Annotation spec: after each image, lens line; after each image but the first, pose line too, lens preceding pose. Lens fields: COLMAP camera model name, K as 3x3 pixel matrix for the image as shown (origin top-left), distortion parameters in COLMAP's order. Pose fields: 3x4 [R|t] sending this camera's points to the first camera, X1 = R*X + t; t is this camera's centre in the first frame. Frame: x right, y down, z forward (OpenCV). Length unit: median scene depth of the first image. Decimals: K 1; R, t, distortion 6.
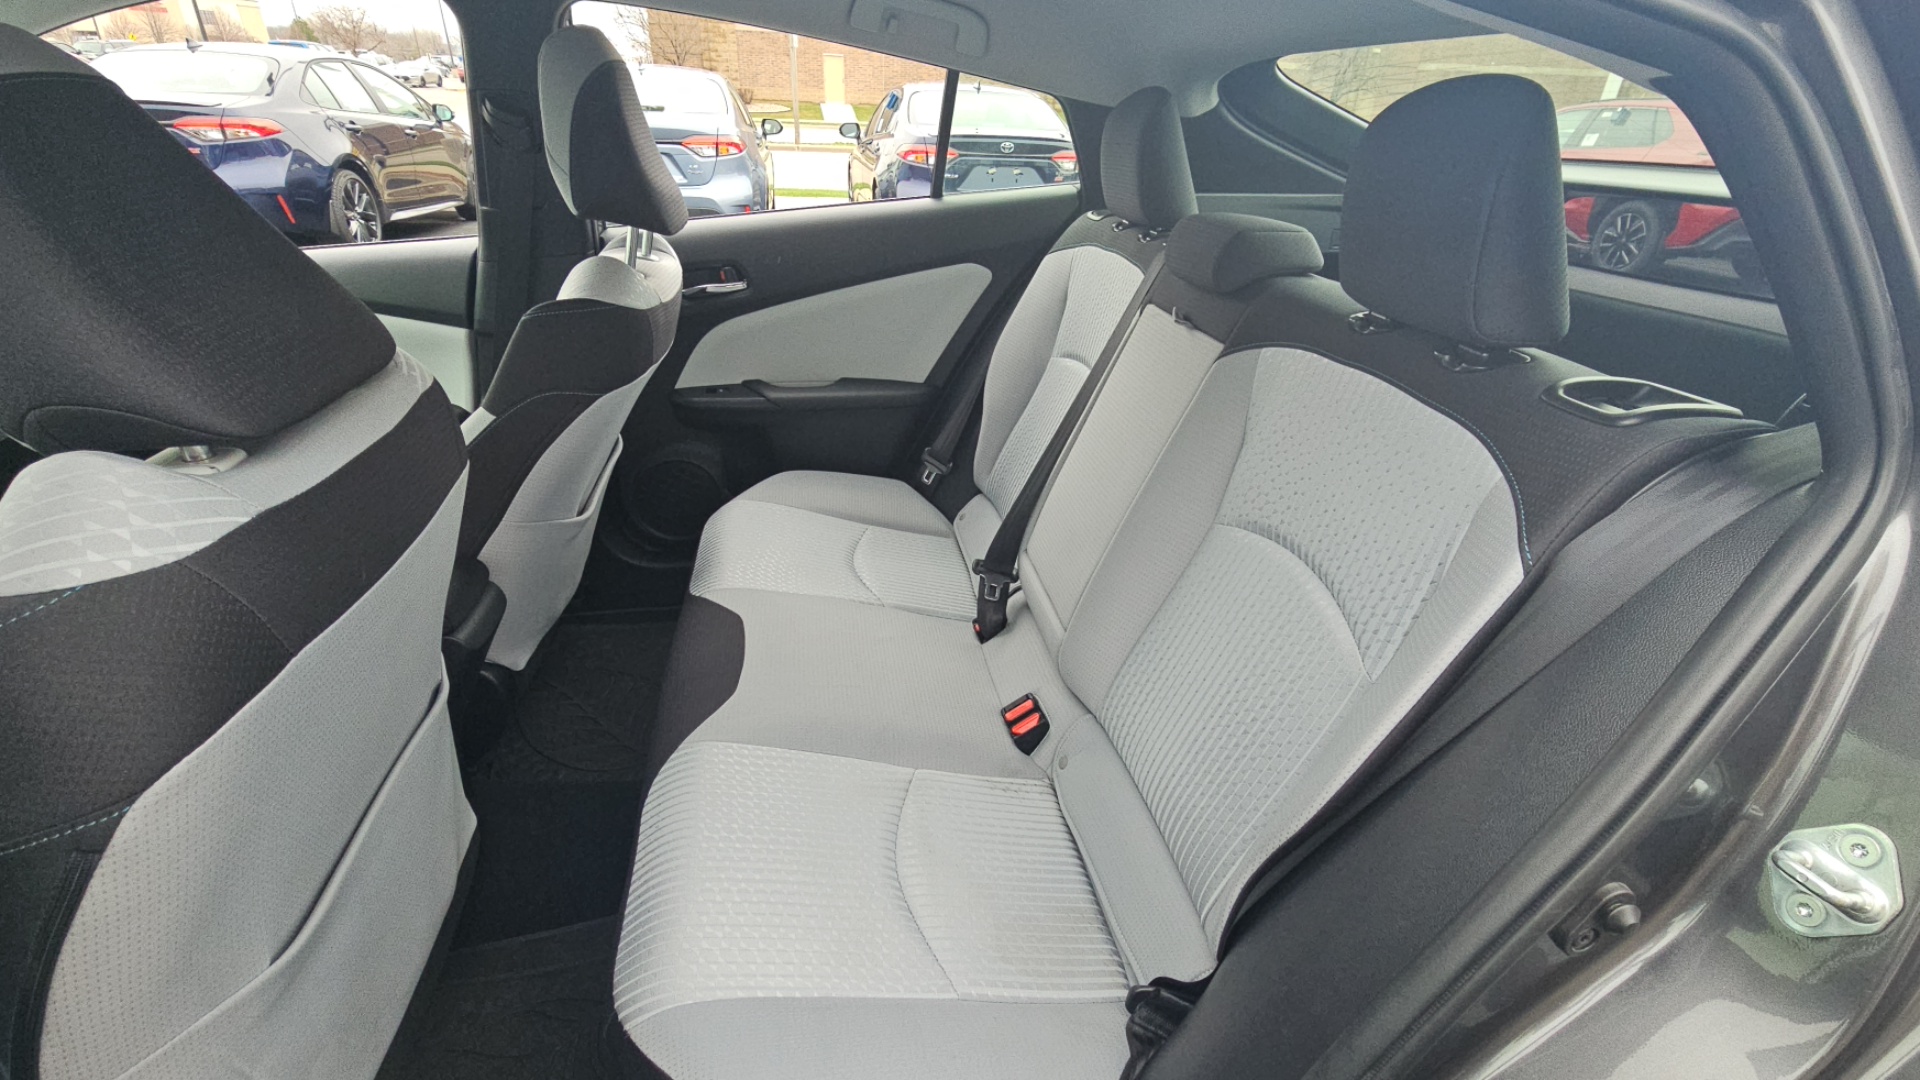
lens RADIAL K [[857.2, 0, 956.7], [0, 857.2, 547.4], [0, 0, 1]] dist [0.011578, -0.008352]
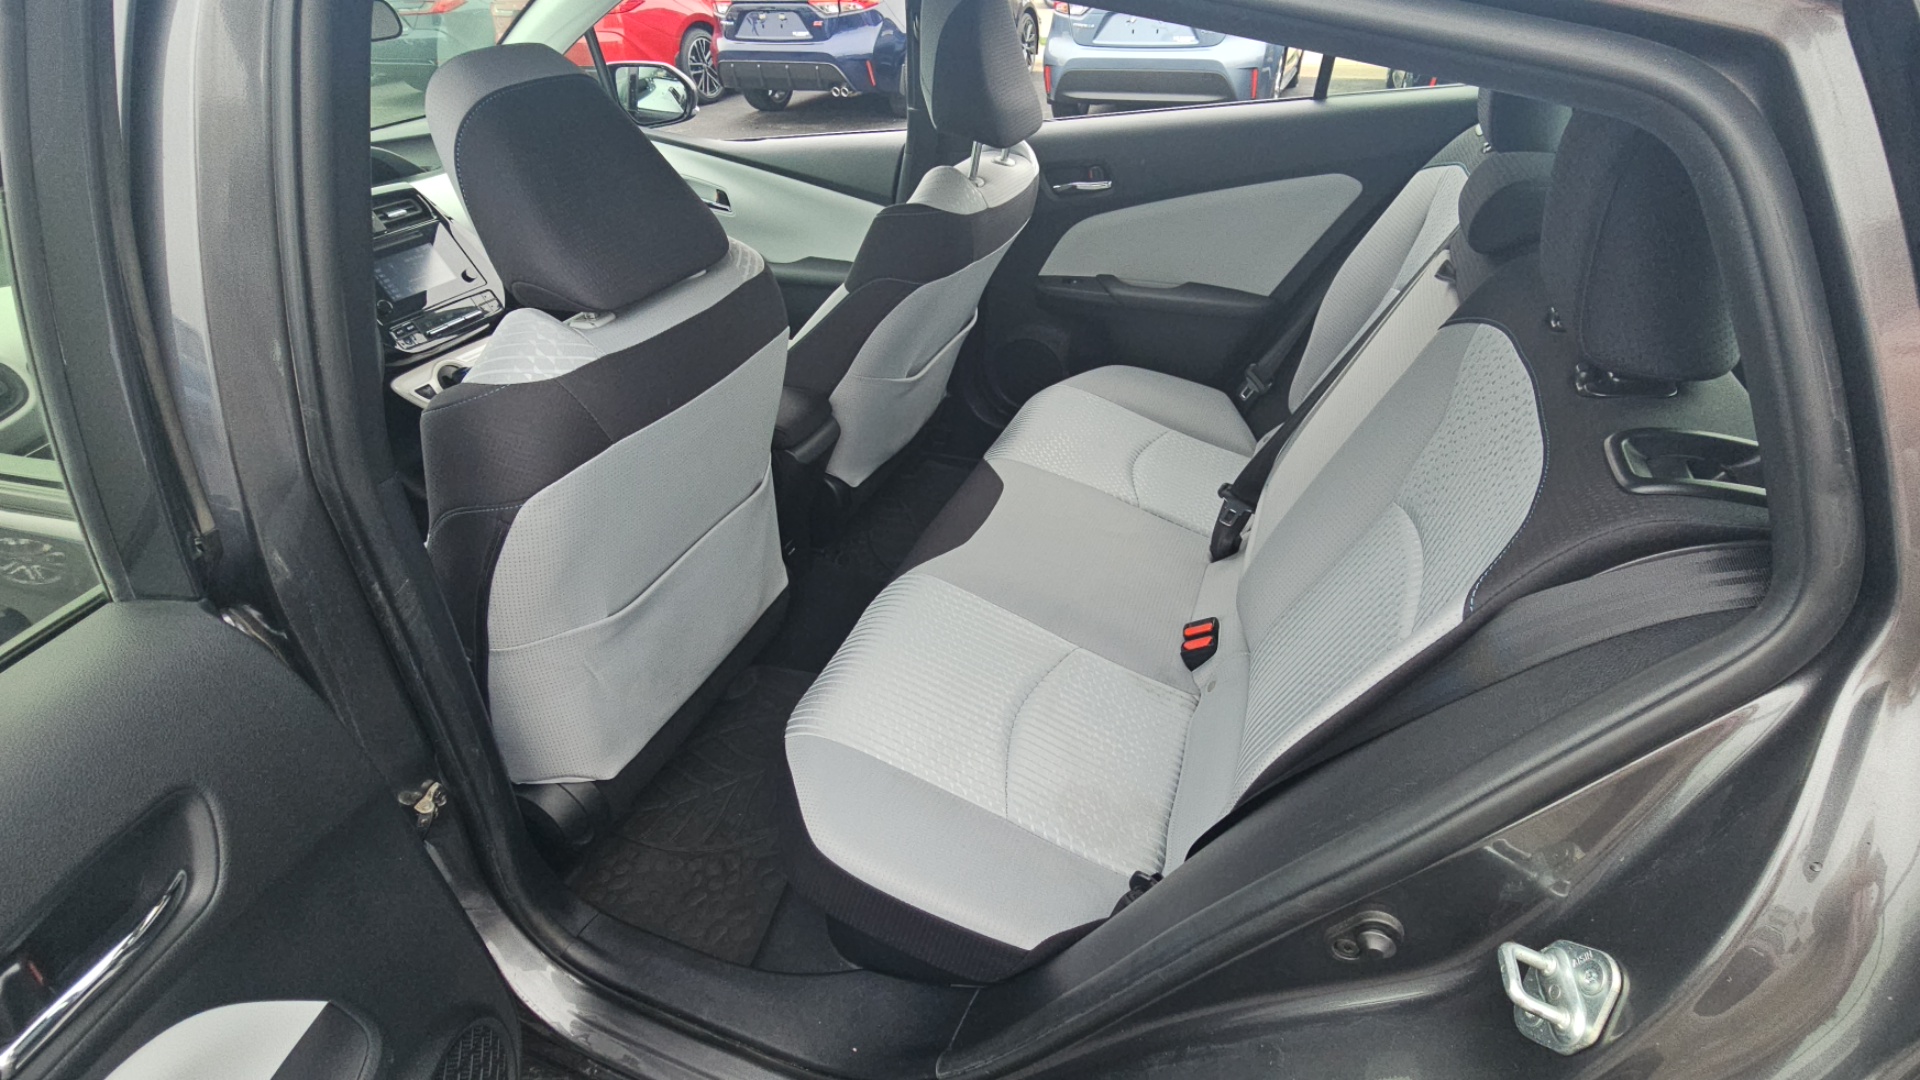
lens RADIAL K [[857.2, 0, 972.1], [0, 857.2, 542.2], [0, 0, 1]] dist [0.011578, -0.008352]
pose [[0.843662, 0.258511, -0.470538, 0.292308], [-0.188640, 0.963293, 0.191002, -0.061724], [0.502642, -0.072379, 0.861460, -0.051582]]
